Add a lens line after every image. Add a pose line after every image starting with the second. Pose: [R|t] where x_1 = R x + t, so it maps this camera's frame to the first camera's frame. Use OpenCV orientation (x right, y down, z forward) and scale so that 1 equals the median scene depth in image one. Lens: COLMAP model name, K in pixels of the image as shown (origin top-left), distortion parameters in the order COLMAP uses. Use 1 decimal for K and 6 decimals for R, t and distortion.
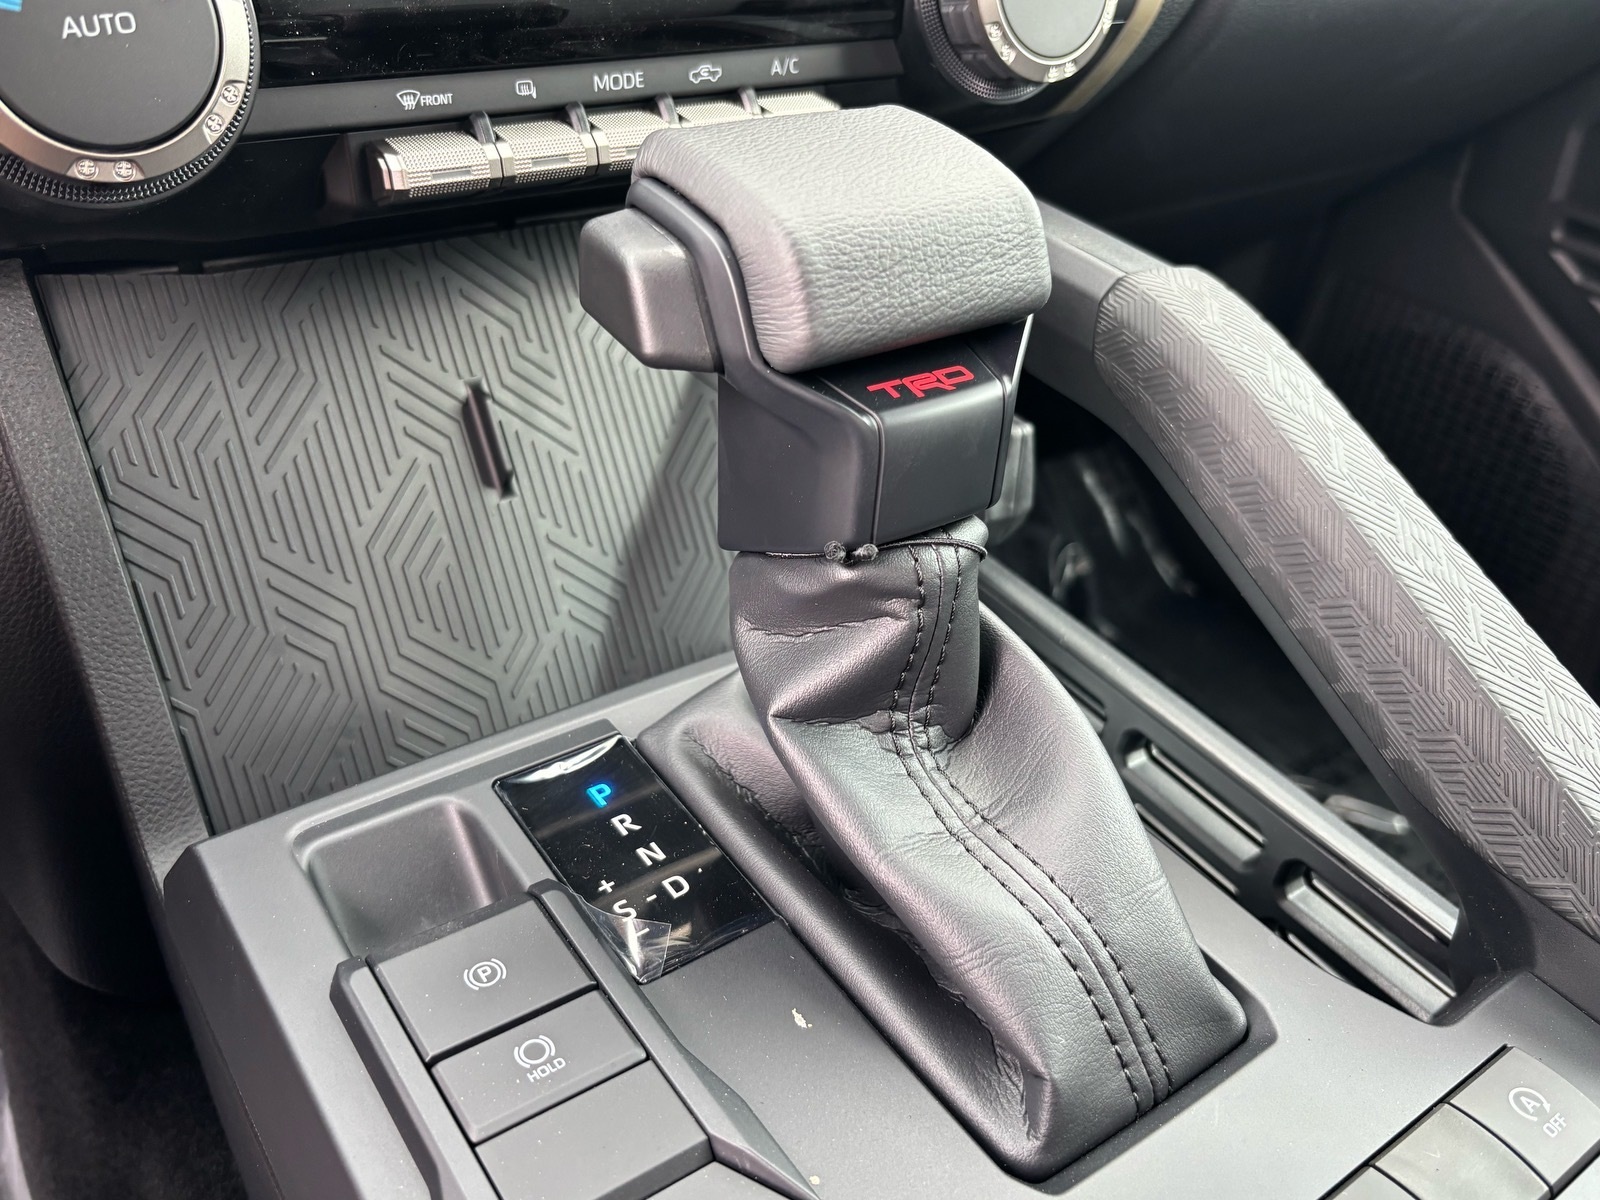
lens RADIAL K [[1379.3, 0, 796.9], [0, 1379.3, 634.0], [0, 0, 1]] dist [-0.029159, -0.004615]
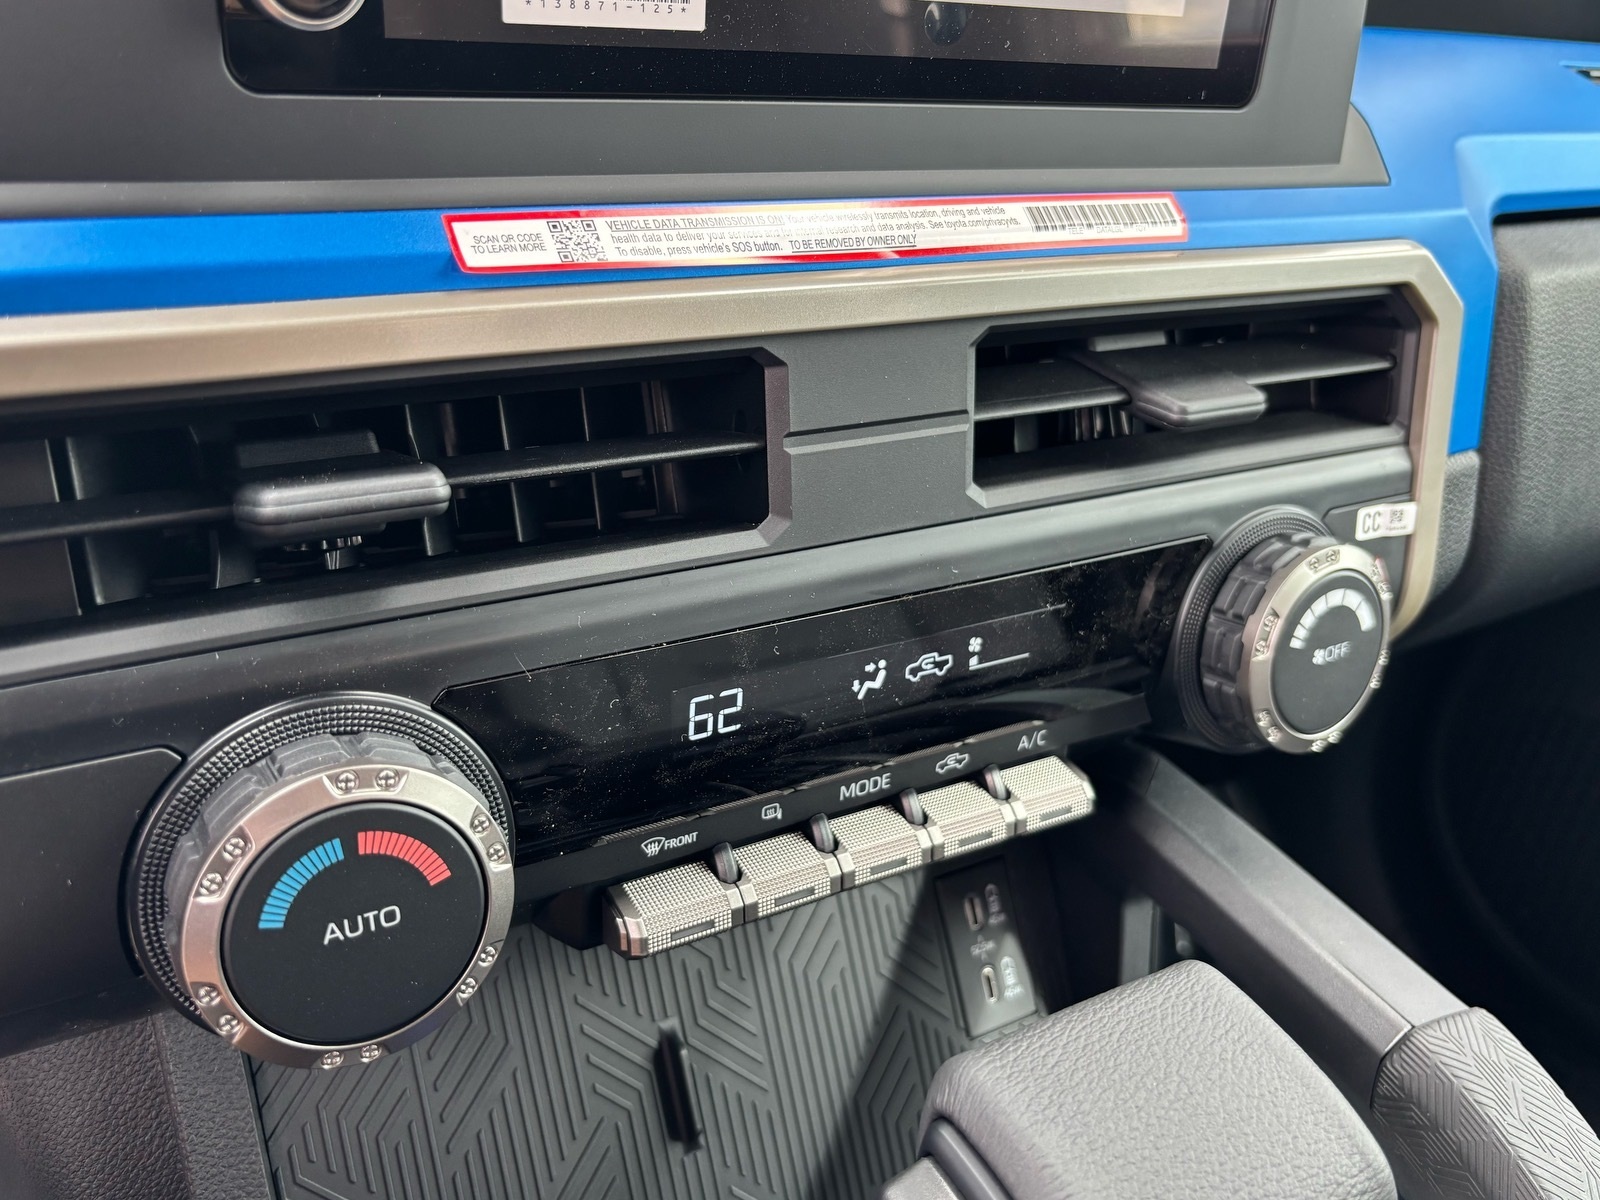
lens RADIAL K [[1366.1, 0, 763.9], [0, 1366.1, 603.1], [0, 0, 1]] dist [-0.002946, -0.051321]
pose [[0.995291, 0.065567, -0.071397, -0.169587], [-0.074039, 0.989600, -0.123327, -0.491666], [0.062568, 0.128033, 0.989794, 0.075982]]
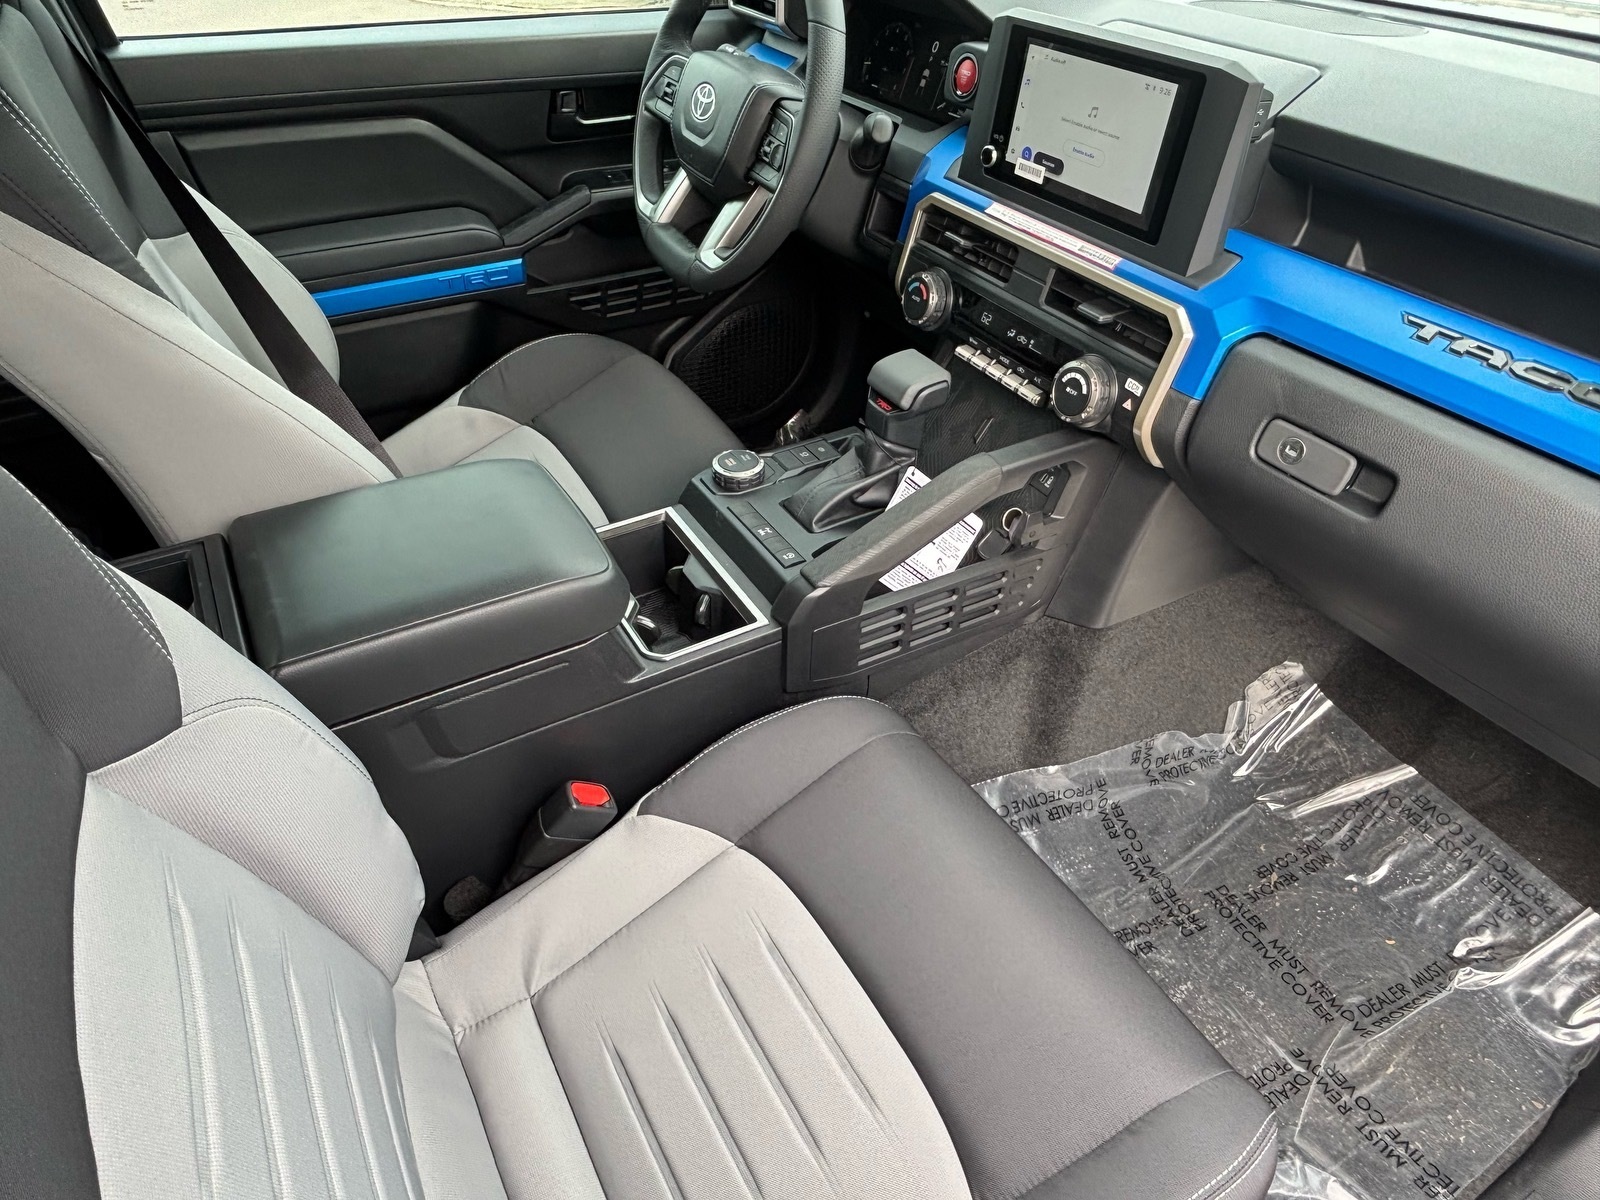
lens RADIAL K [[987.2, 0, 797.4], [0, 987.2, 611.5], [0, 0, 1]] dist [0.000677, -0.050784]
pose [[-0.078439, 0.573838, -0.815204, 3.266849], [-0.613004, 0.617099, 0.493371, -1.213583], [0.786177, 0.538423, 0.303360, 0.048573]]
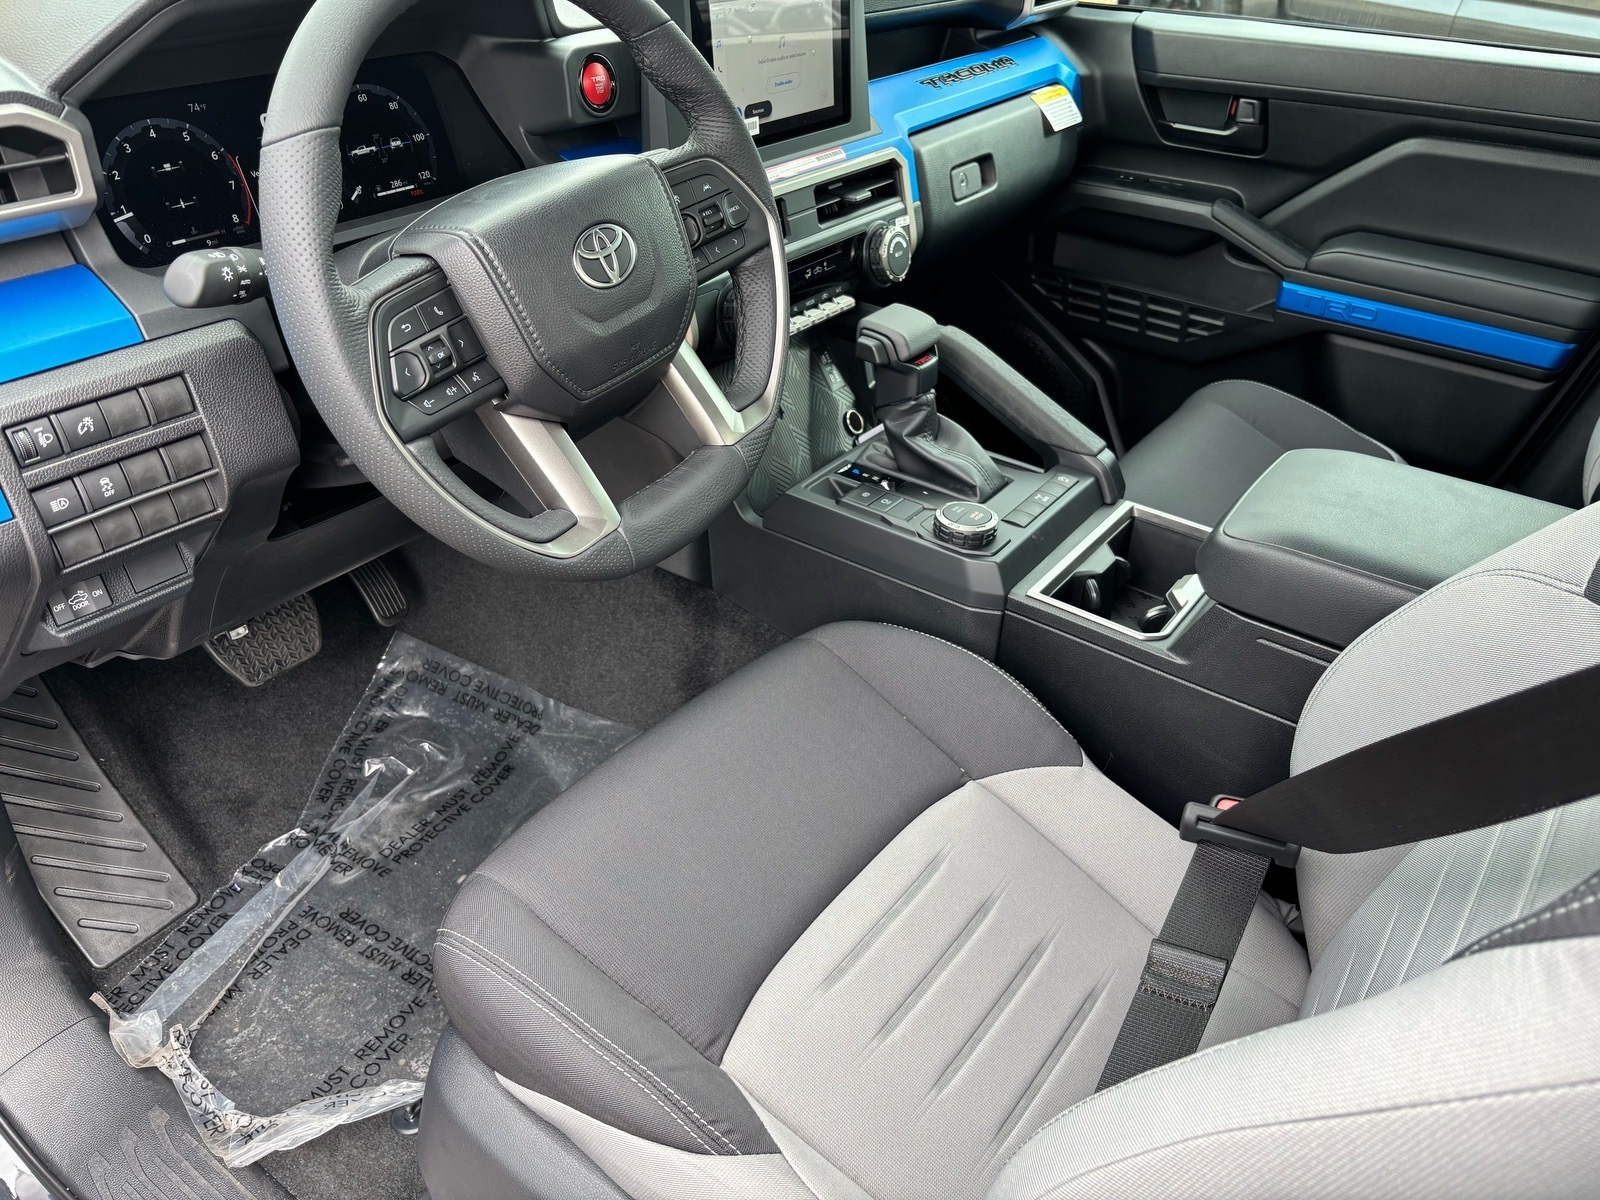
lens RADIAL K [[1206.8, 0, 791.1], [0, 1206.8, 594.6], [0, 0, 1]] dist [0.001078, 0.008148]
pose [[0.945883, -0.208147, 0.248959, -1.466078], [0.215758, 0.976441, -0.003370, 0.501465], [-0.242393, 0.056903, 0.968508, -2.758950]]
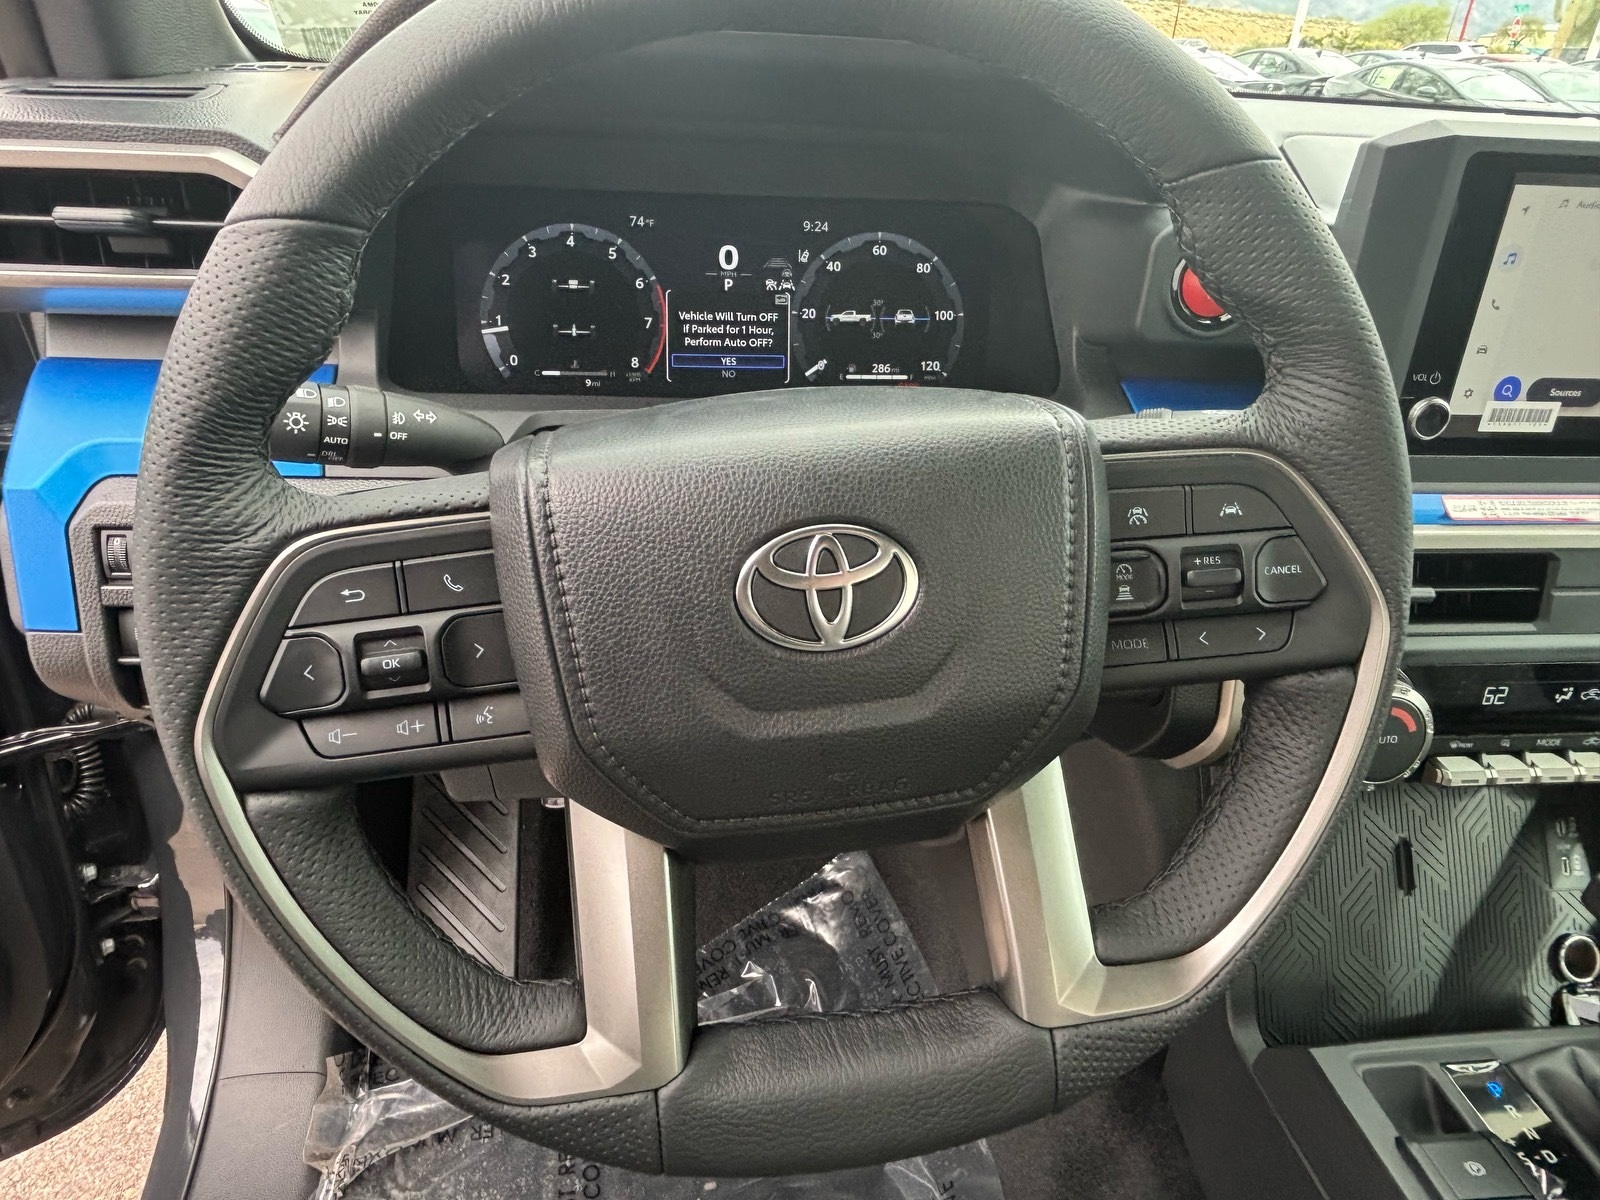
lens RADIAL K [[1010.5, 0, 761.8], [0, 1010.5, 580.1], [0, 0, 1]] dist [0.055439, -0.051291]
pose [[0.873279, 0.204460, -0.442244, -0.650880], [-0.272160, 0.957580, -0.094711, -0.198166], [0.404120, 0.203070, 0.891880, -1.132357]]
